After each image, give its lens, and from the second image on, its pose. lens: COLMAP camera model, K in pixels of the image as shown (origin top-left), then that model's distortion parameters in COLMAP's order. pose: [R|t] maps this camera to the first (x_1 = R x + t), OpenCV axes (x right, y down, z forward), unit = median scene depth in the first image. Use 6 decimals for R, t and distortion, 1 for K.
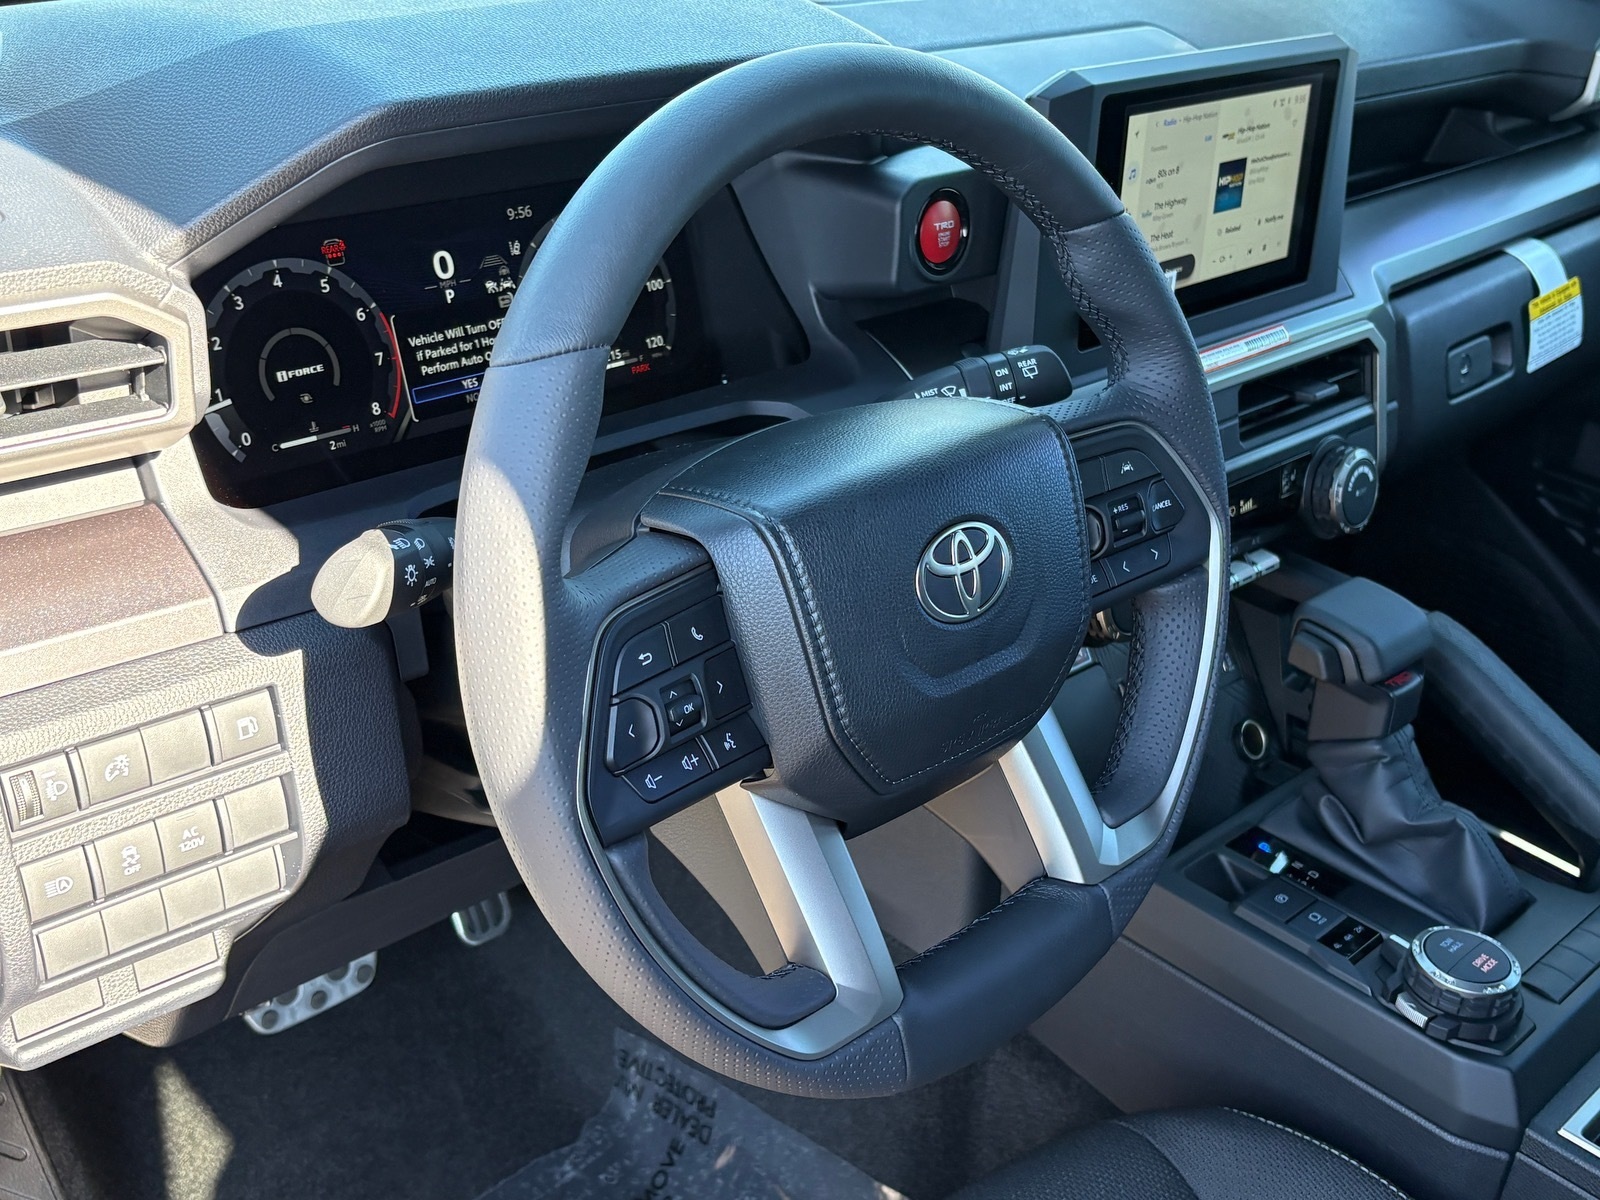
lens RADIAL K [[1790.5, 0, 797.8], [0, 1790.5, 610.9], [0, 0, 1]] dist [0.123189, -0.419049]
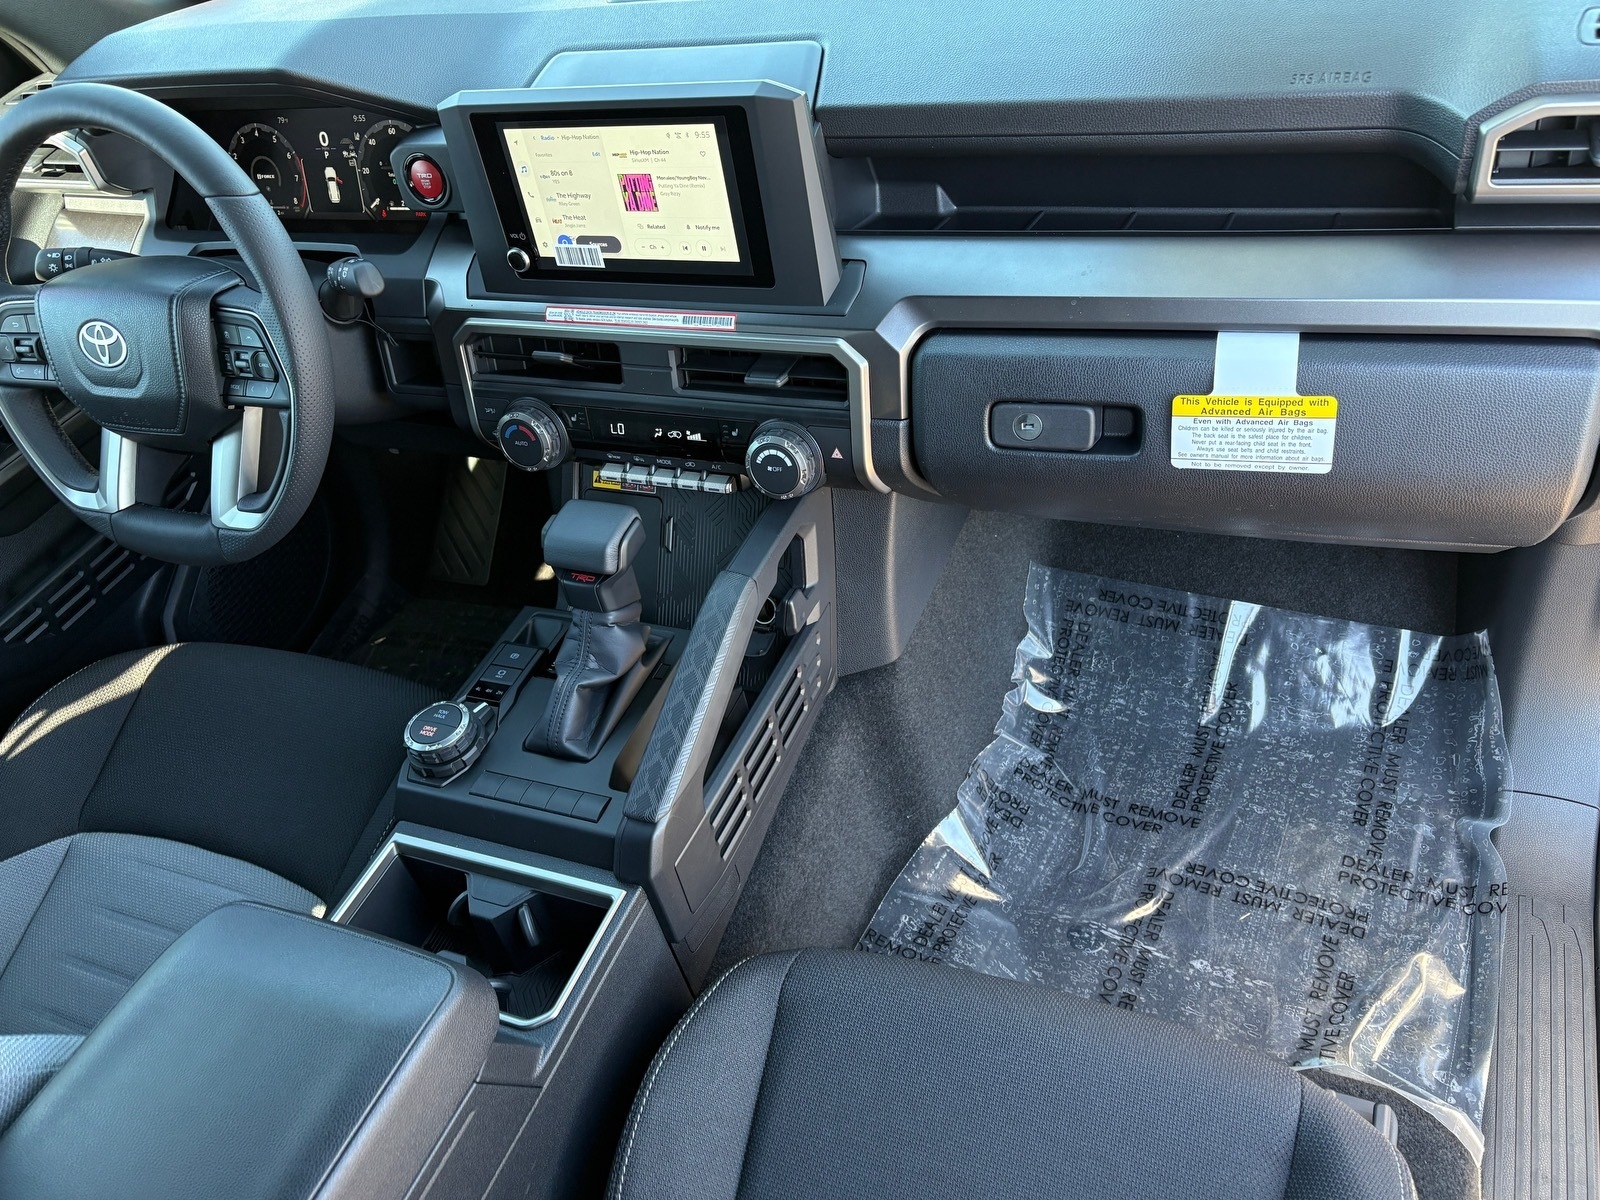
lens RADIAL K [[1258.6, 0, 800.6], [0, 1258.6, 626.9], [0, 0, 1]] dist [0.030545, -0.012789]
pose [[0.365559, 0.513784, -0.776140, 1.320676], [-0.236325, 0.857760, 0.456506, -0.469860], [0.900287, 0.016541, 0.434982, 0.808818]]
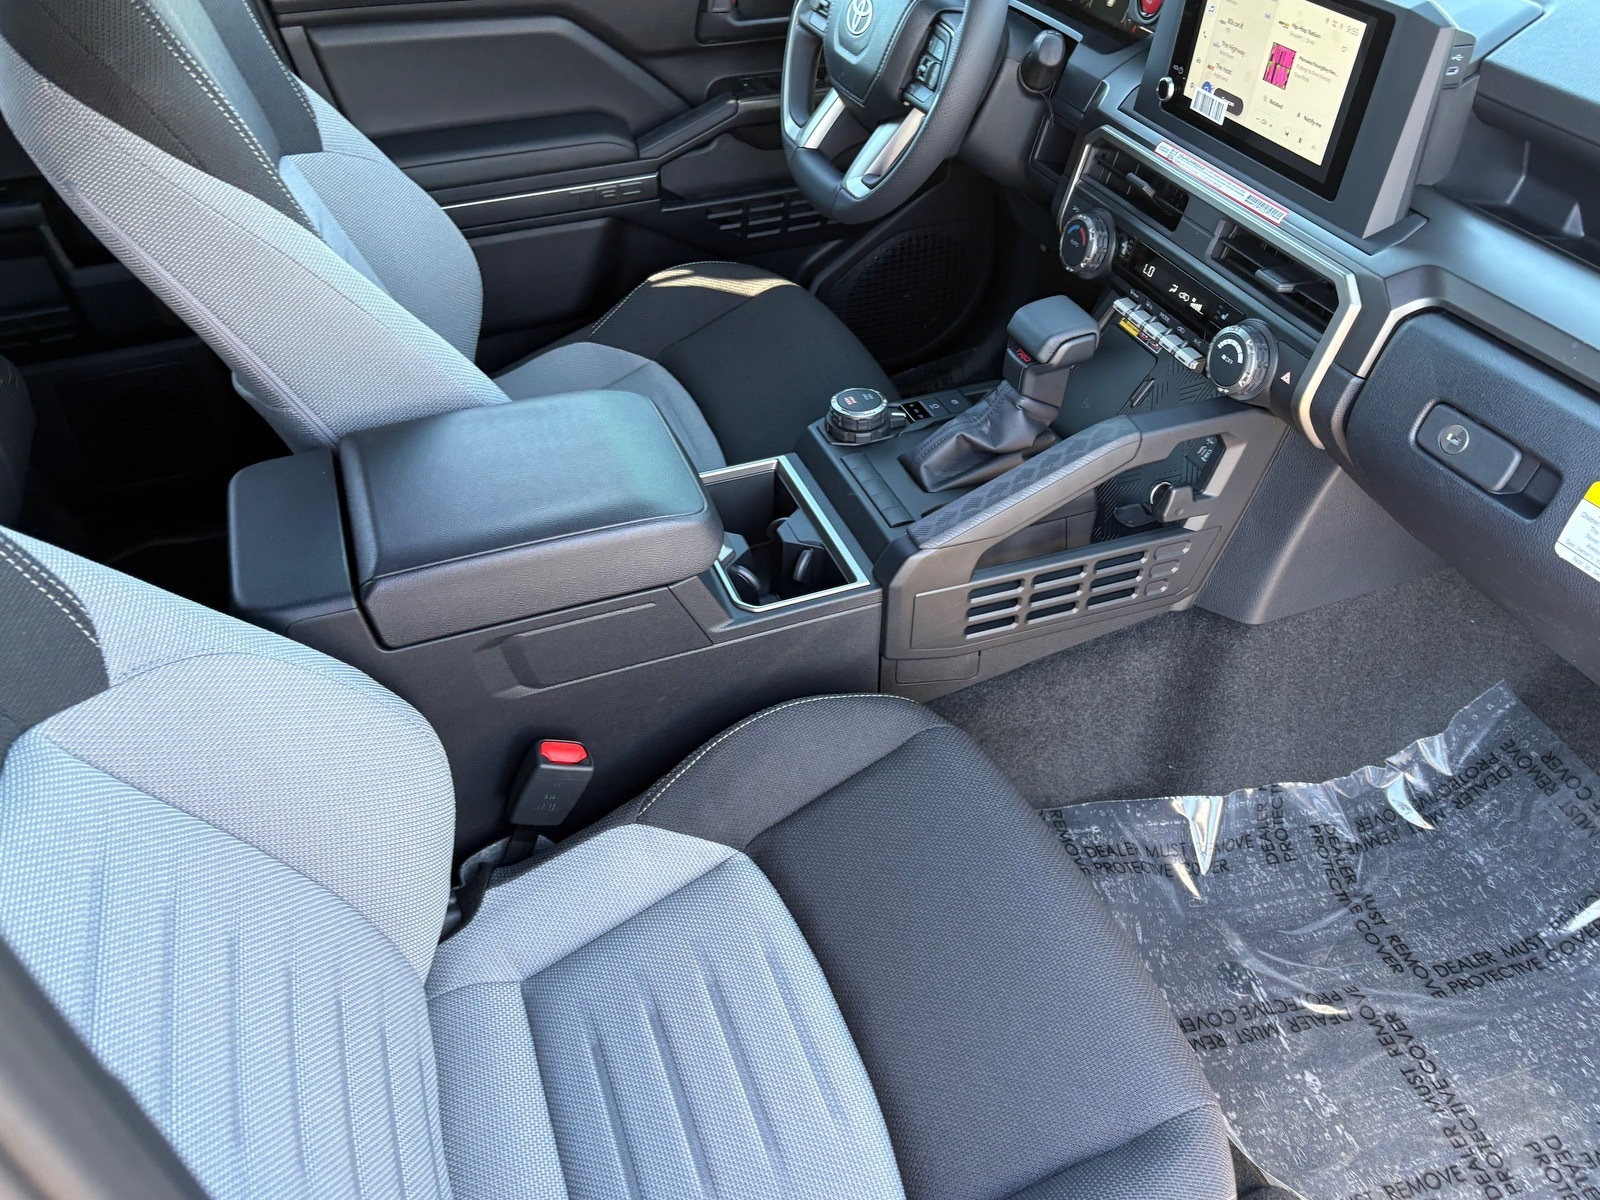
lens RADIAL K [[1244.0, 0, 773.4], [0, 1244.0, 599.7], [0, 0, 1]] dist [0.008121, -0.008231]
pose [[-0.420388, 0.523745, -0.740922, 1.502888], [-0.438694, 0.597470, 0.671250, -0.525262], [0.794243, 0.607223, -0.021406, 1.093502]]
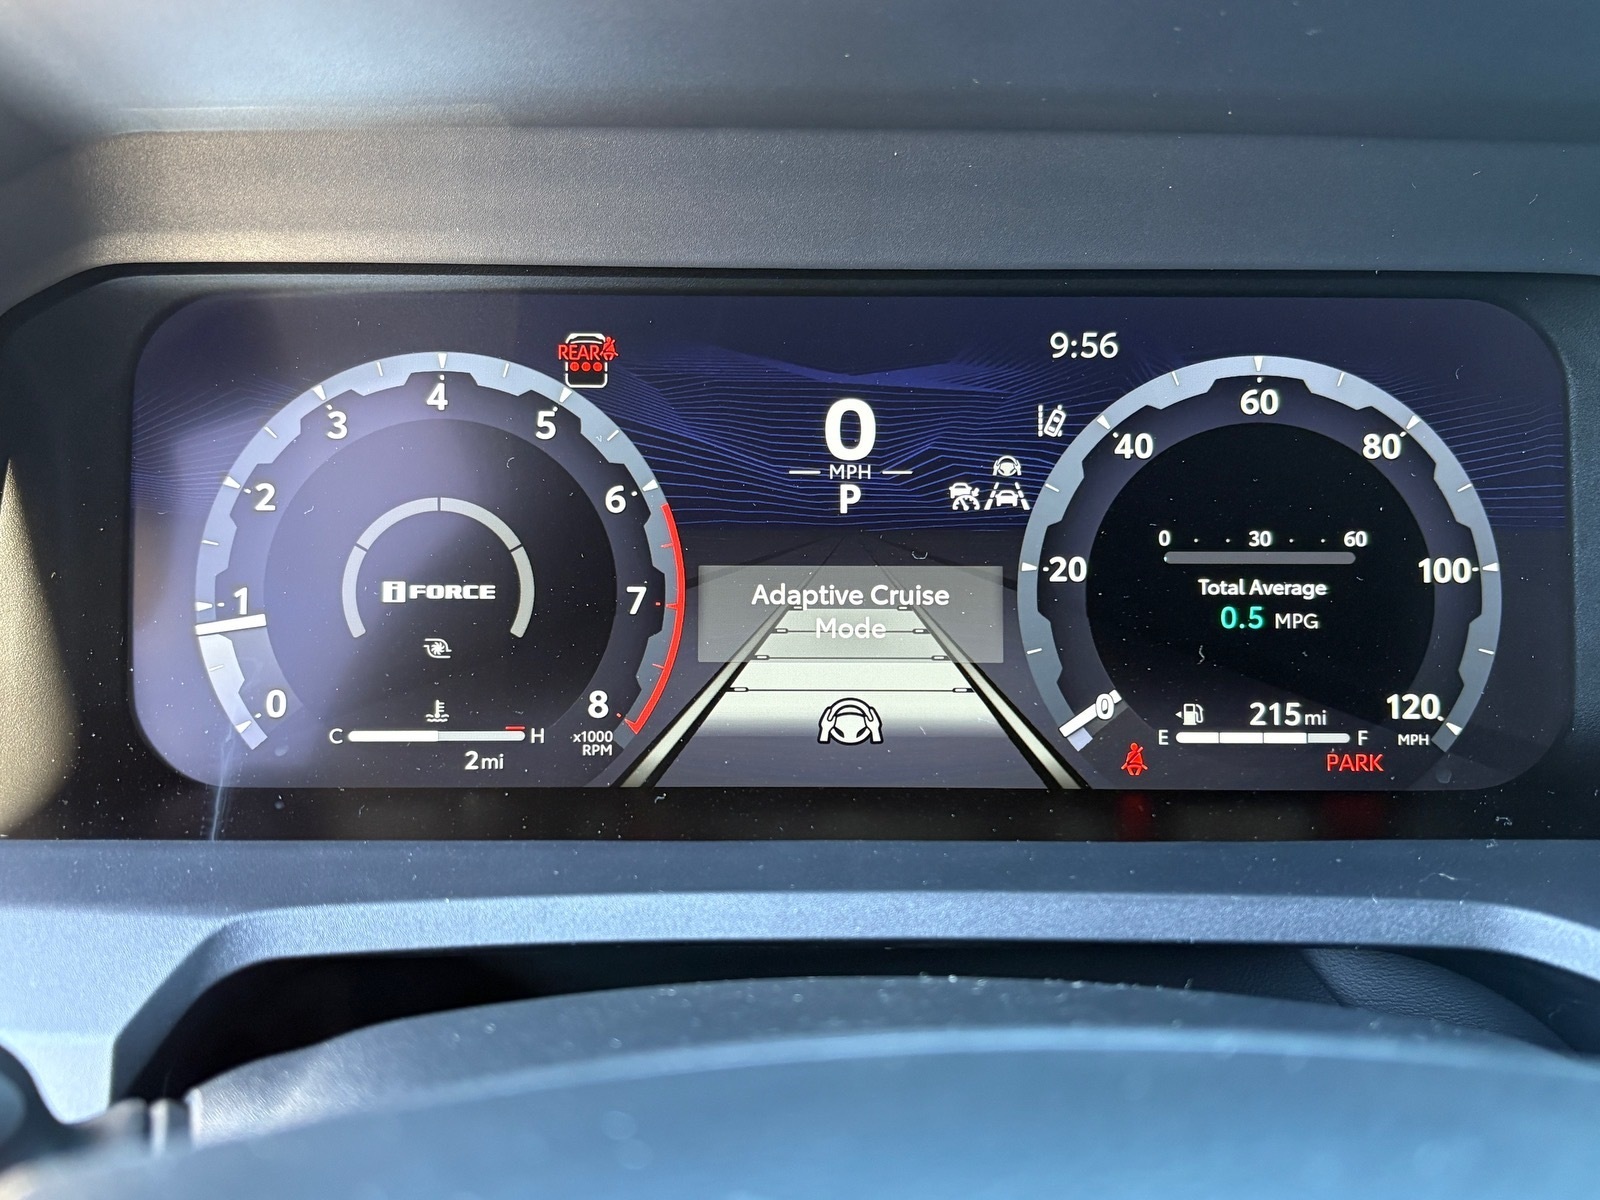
lens RADIAL K [[1586.6, 0, 800.0], [0, 1586.6, 628.2], [0, 0, 1]] dist [0.118111, -0.001993]
pose [[0.716294, 0.141101, -0.683384, 0.064624], [-0.282552, 0.954113, -0.099159, -0.095624], [0.638034, 0.264118, 0.723294, 0.671598]]
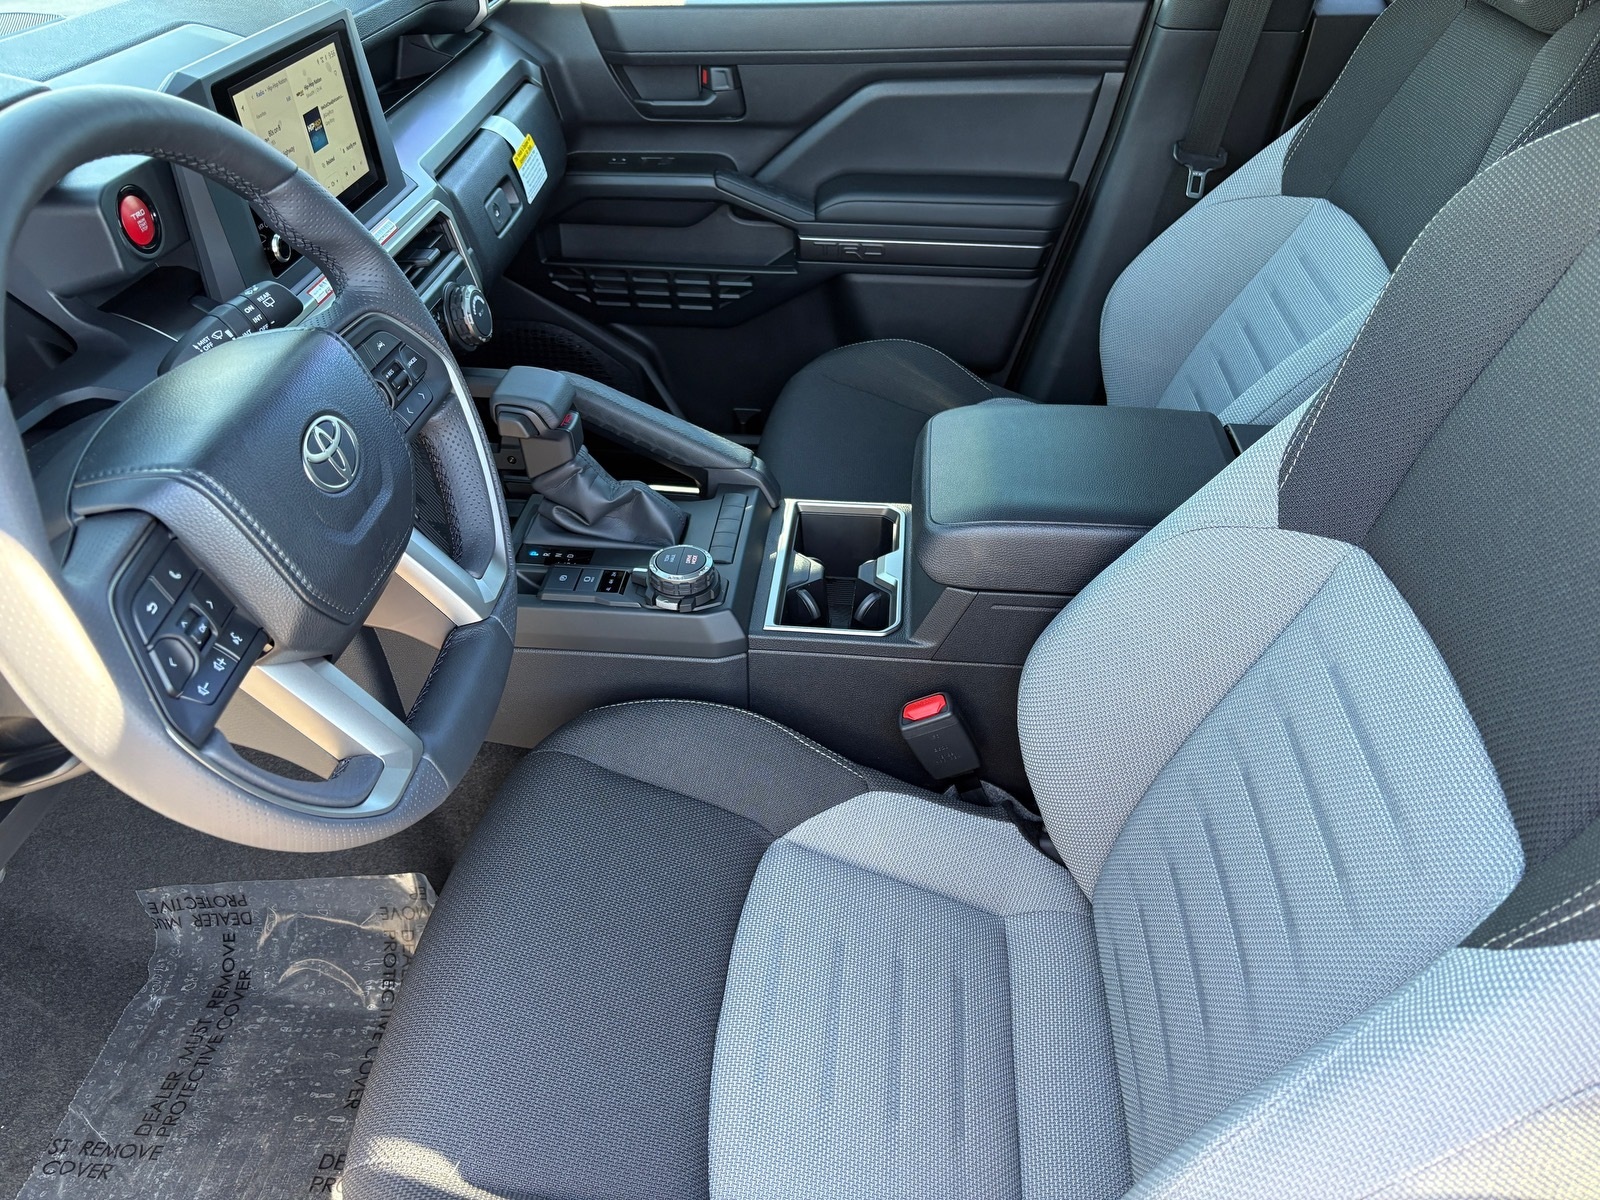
lens RADIAL K [[1200.1, 0, 801.1], [0, 1200.1, 608.8], [0, 0, 1]] dist [0.005115, -0.009508]
pose [[0.755303, -0.441747, 0.484125, -0.099195], [0.351212, 0.896496, 0.270083, -0.027738], [-0.553325, -0.033964, 0.832273, 0.018558]]
